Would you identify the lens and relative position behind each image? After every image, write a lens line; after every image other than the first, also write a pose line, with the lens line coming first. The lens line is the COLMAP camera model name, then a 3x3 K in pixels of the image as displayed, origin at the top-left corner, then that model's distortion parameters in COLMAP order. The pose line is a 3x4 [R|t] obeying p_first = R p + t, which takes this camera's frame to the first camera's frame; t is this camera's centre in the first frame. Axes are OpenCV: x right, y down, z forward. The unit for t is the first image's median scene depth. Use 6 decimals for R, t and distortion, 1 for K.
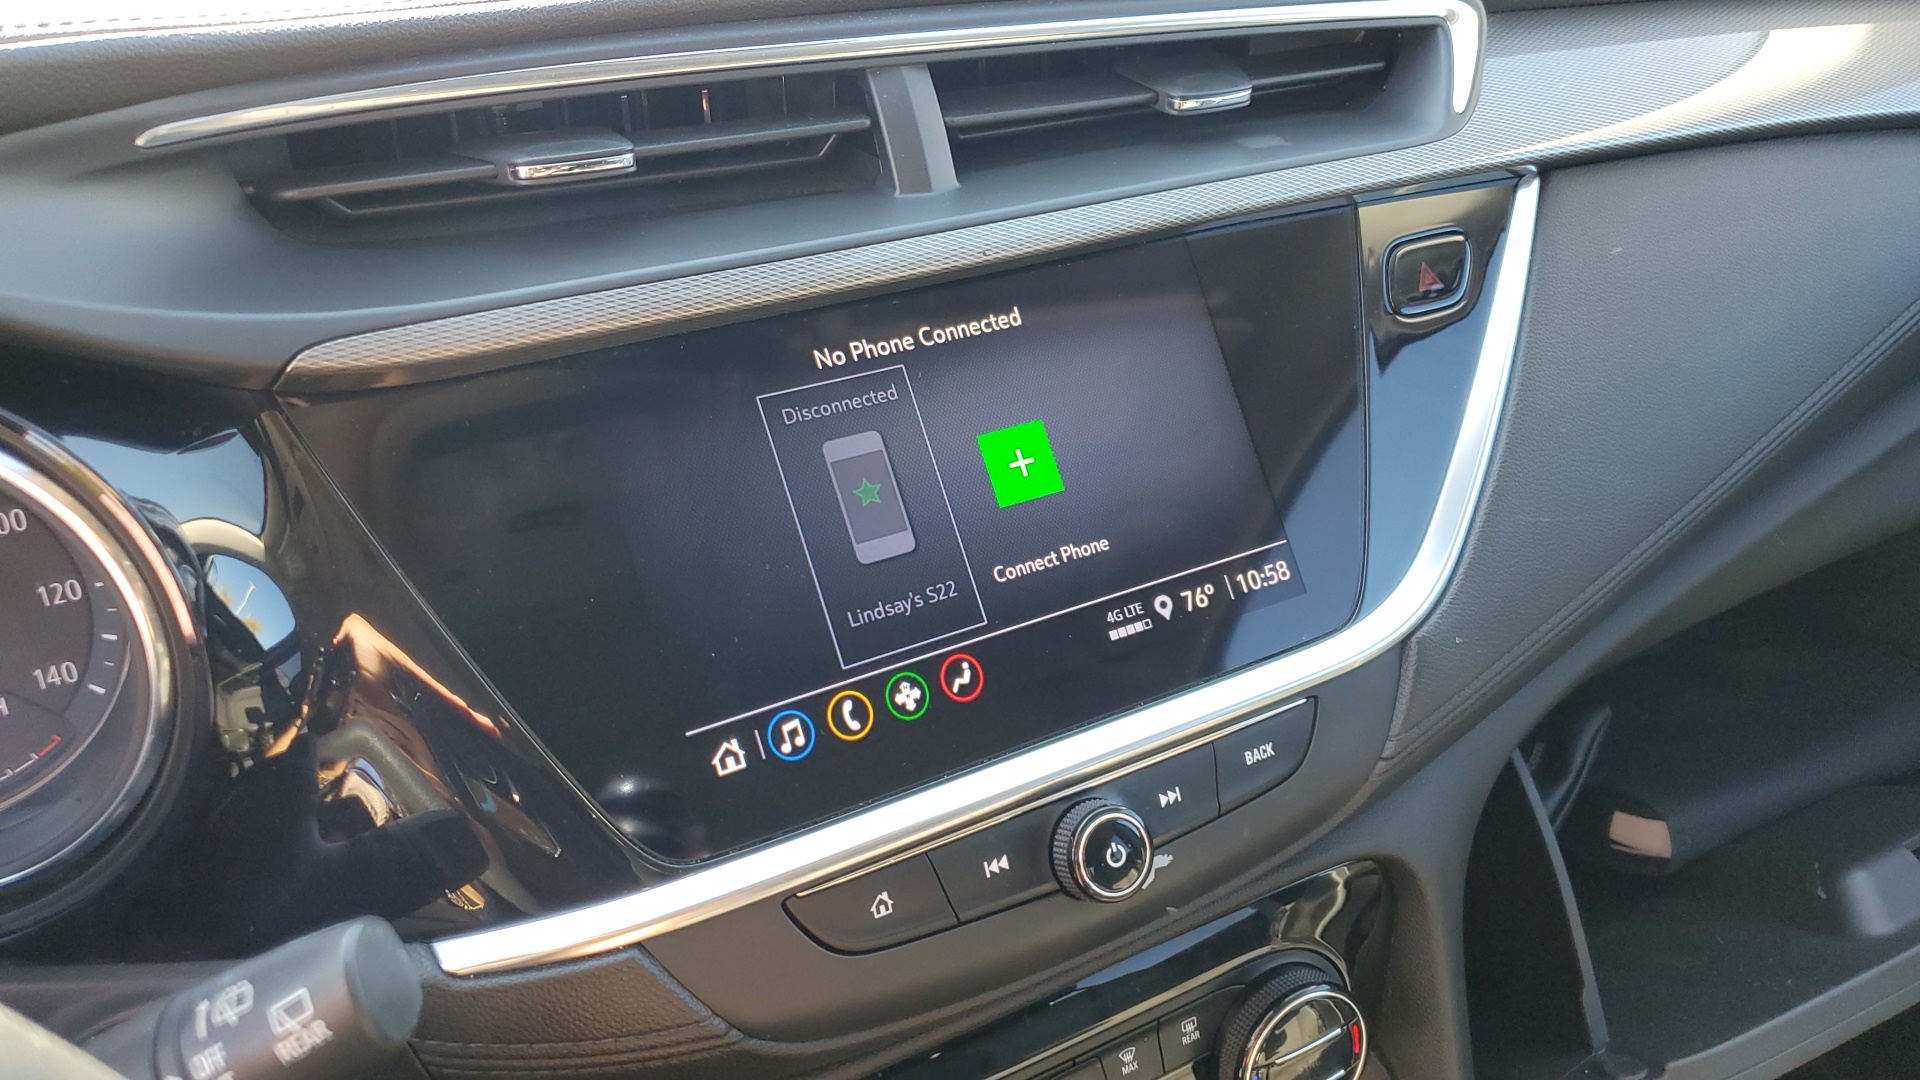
lens RADIAL K [[1497.0, 0, 966.5], [0, 1497.0, 533.7], [0, 0, 1]] dist [0.003346, 0.035372]
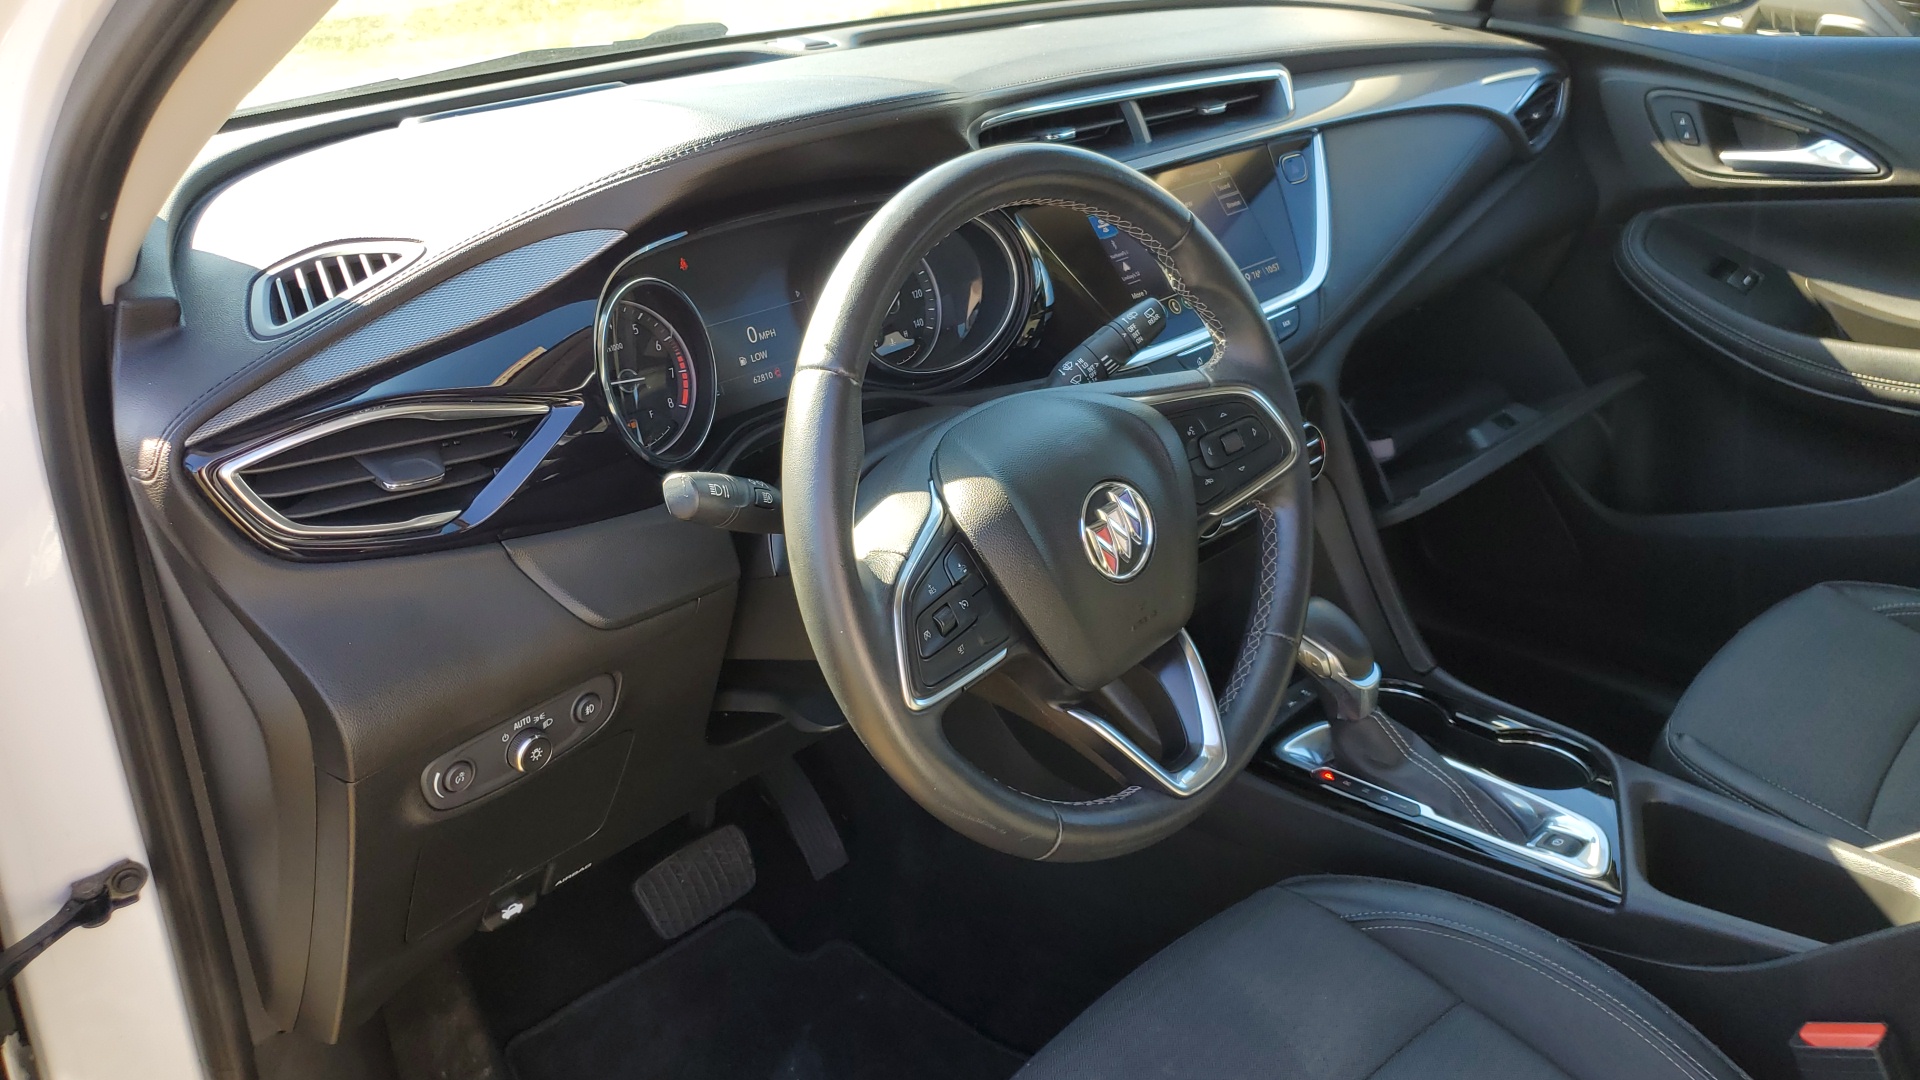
lens RADIAL K [[1497.0, 0, 962.1], [0, 1497.0, 521.9], [0, 0, 1]] dist [0.003346, 0.035372]
pose [[0.957505, -0.141309, 0.251427, -1.181015], [0.163168, 0.984237, -0.068220, 0.618872], [-0.237823, 0.106346, 0.965469, -1.592663]]
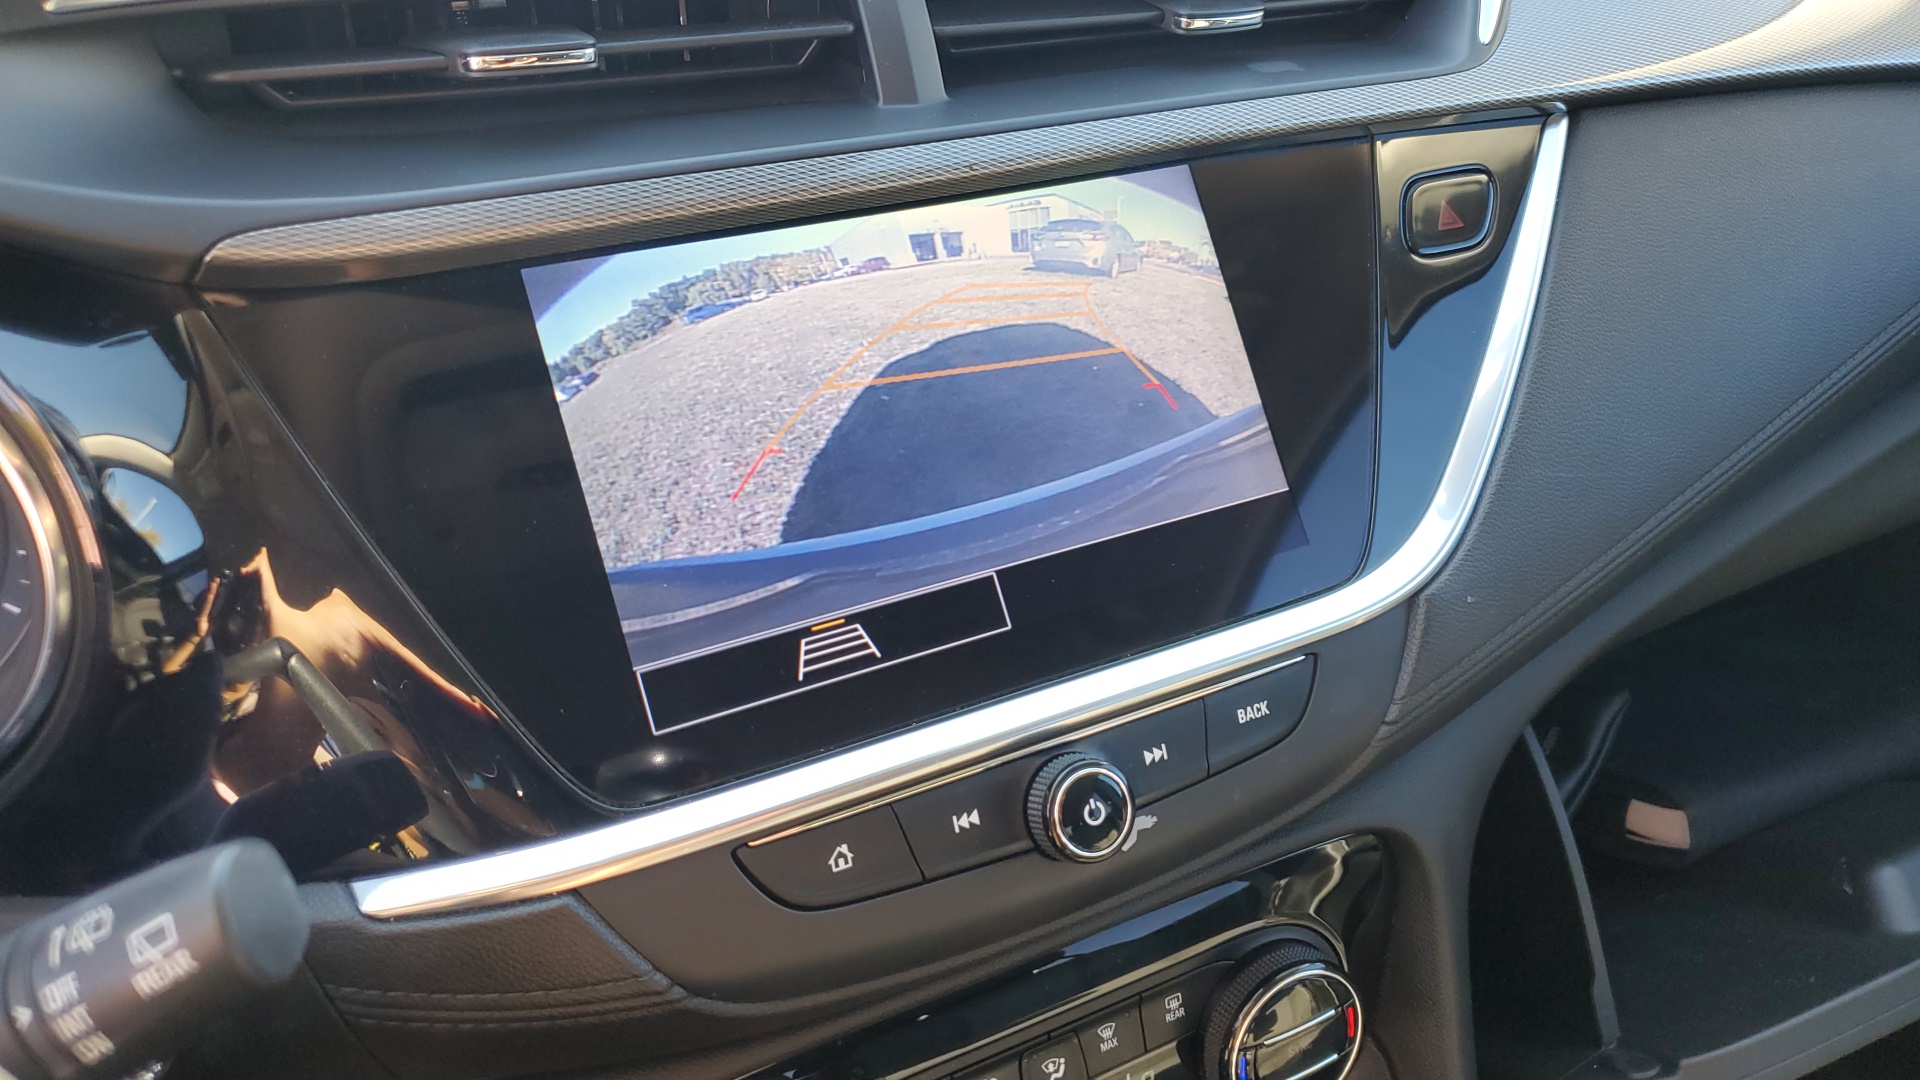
lens RADIAL K [[1497.0, 0, 964.7], [0, 1497.0, 527.7], [0, 0, 1]] dist [0.003346, 0.035372]
pose [[0.999639, 0.023762, -0.012558, 0.024216], [-0.023732, 0.999715, 0.002543, 0.033586], [0.012615, -0.002244, 0.999918, 0.061535]]
